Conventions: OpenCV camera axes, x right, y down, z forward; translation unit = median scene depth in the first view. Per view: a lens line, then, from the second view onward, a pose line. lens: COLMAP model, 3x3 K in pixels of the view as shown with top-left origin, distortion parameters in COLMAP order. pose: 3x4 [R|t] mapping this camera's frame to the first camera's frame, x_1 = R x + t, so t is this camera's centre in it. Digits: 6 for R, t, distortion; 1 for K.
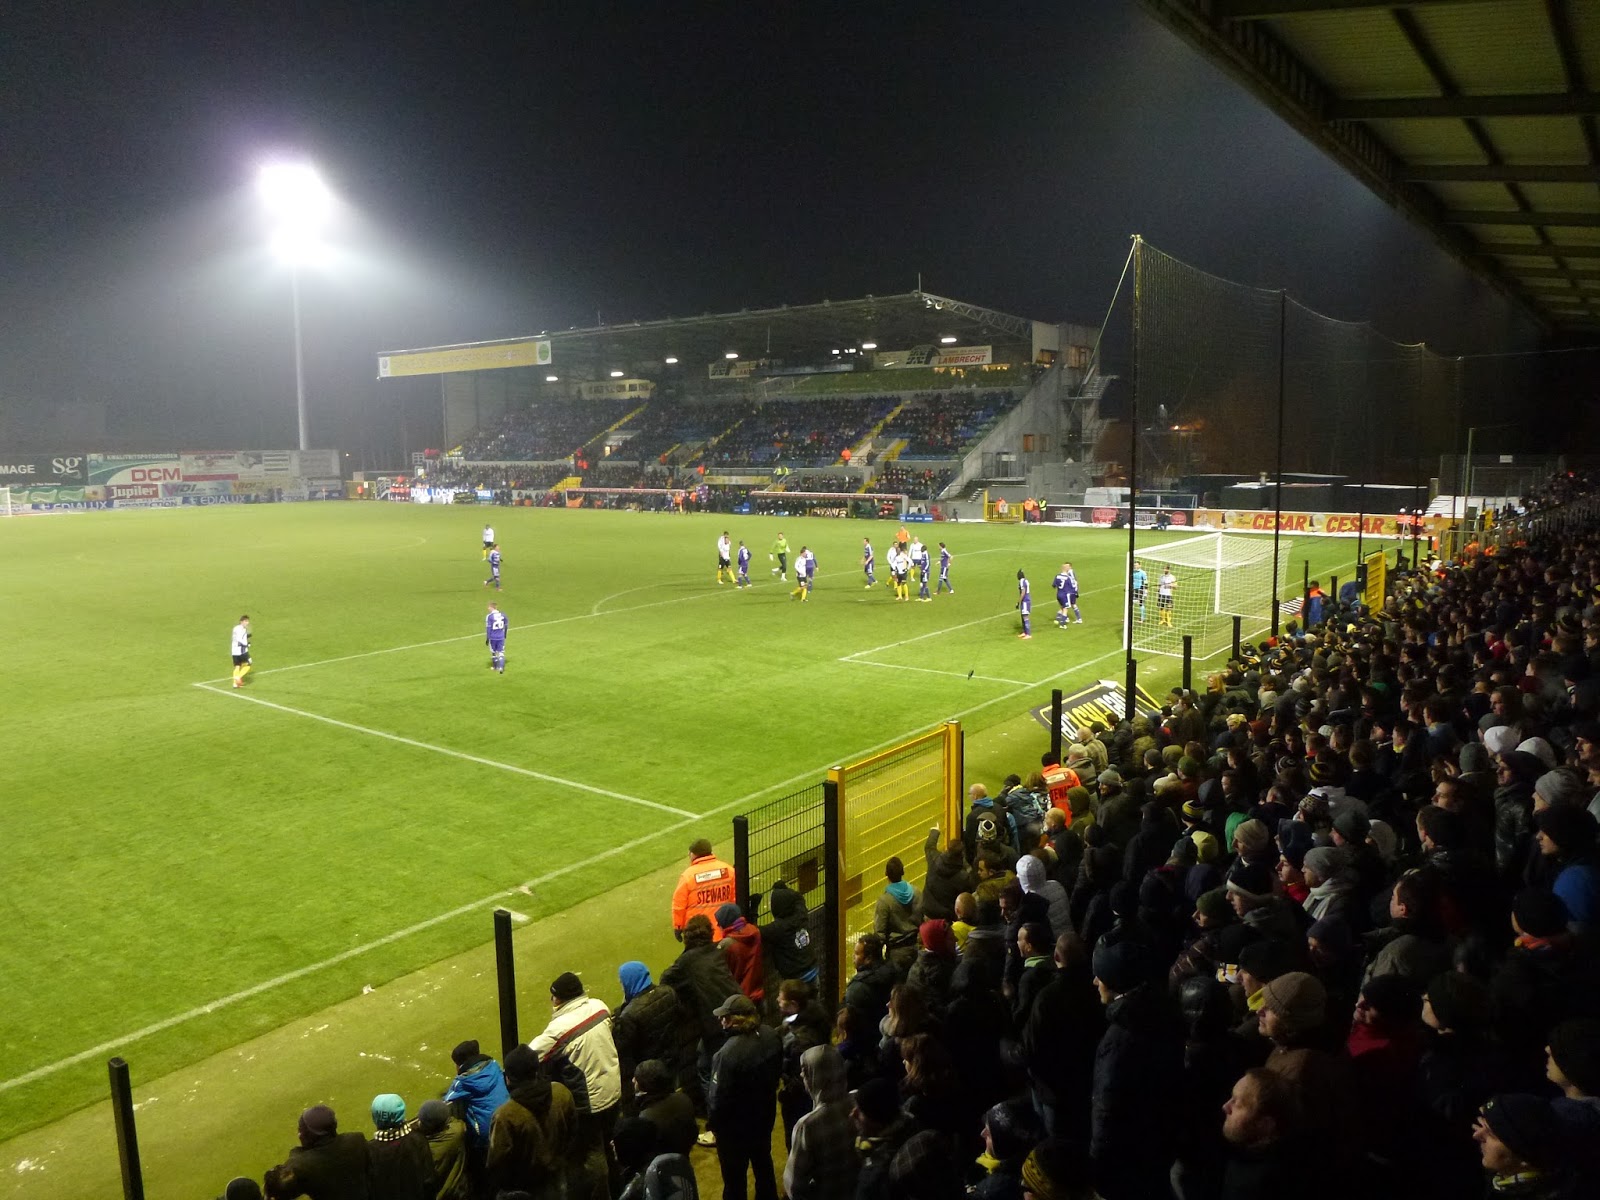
lens RADIAL K [[1186.0, 0, 801.9], [0, 1186.0, 601.8], [0, 0, 1]] dist [0.008330, 0.001706]
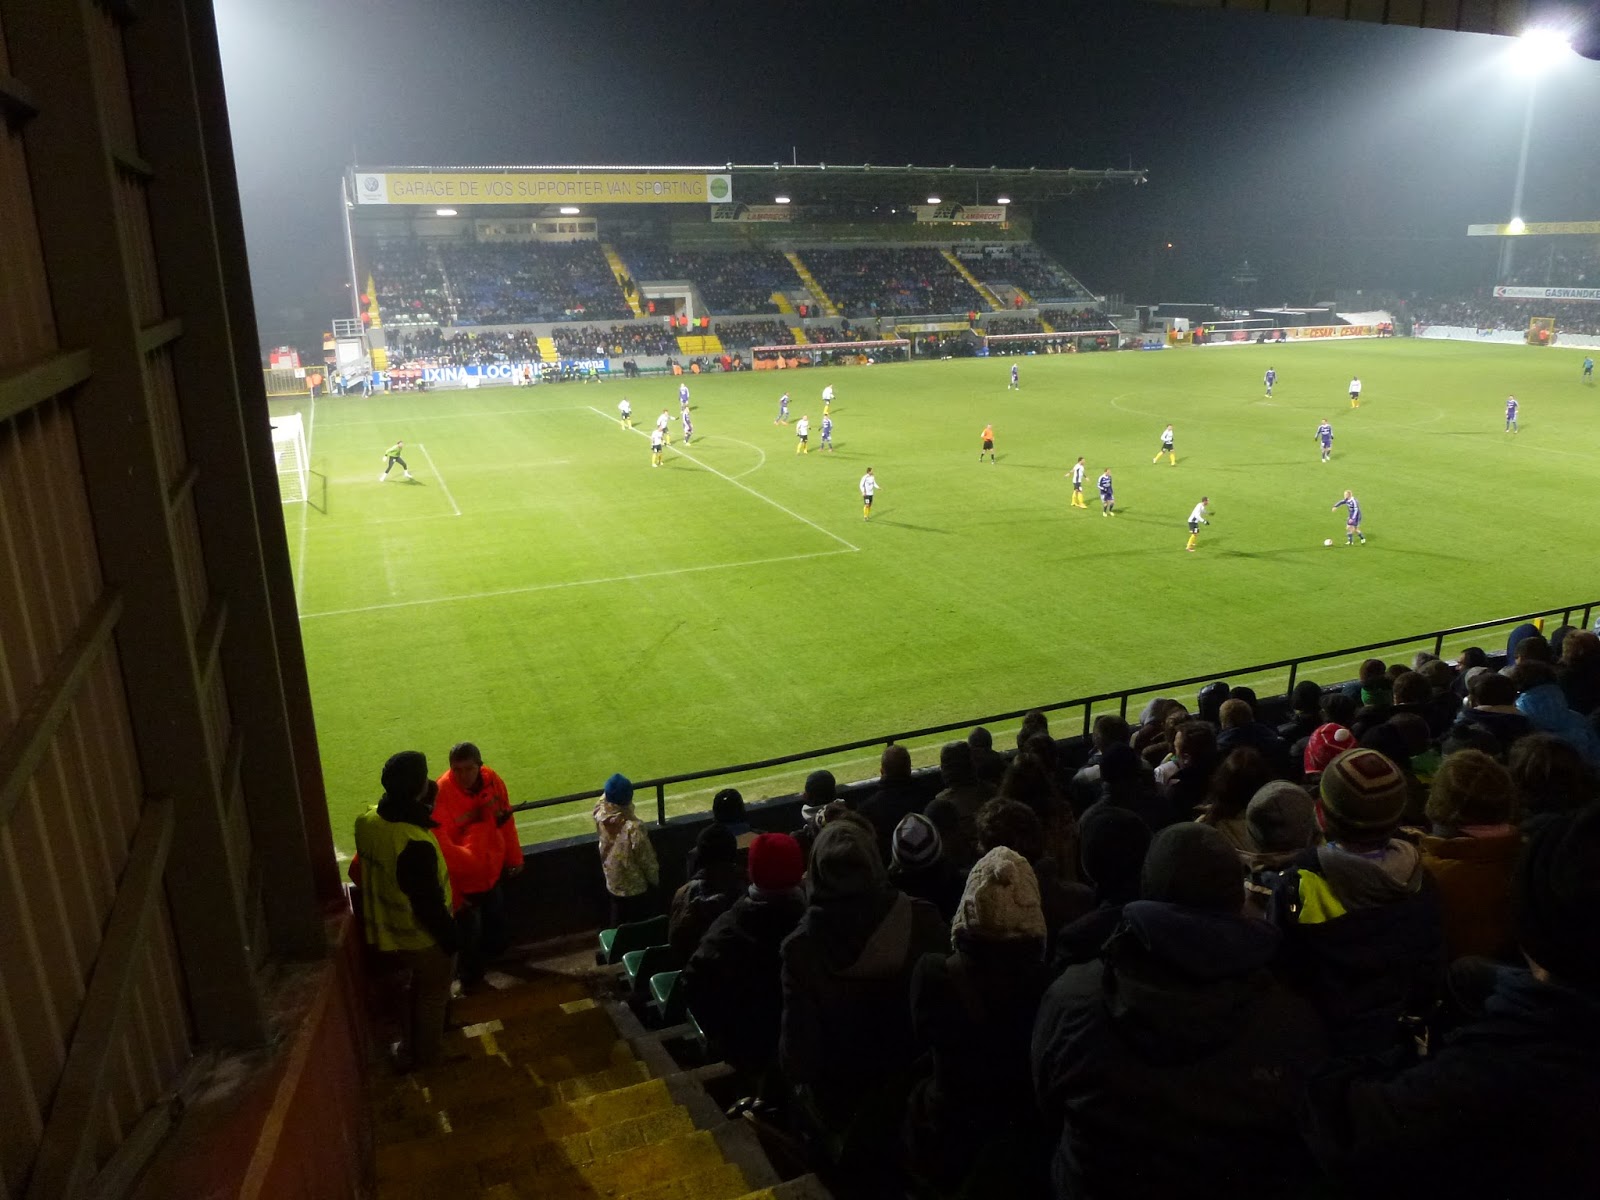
lens RADIAL K [[1186.0, 0, 801.8], [0, 1186.0, 602.3], [0, 0, 1]] dist [0.008330, 0.001706]
pose [[0.541749, -0.223531, 0.810272, -0.978928], [0.130134, 0.974672, 0.181877, -0.067724], [-0.830405, 0.006912, 0.557117, 0.486561]]
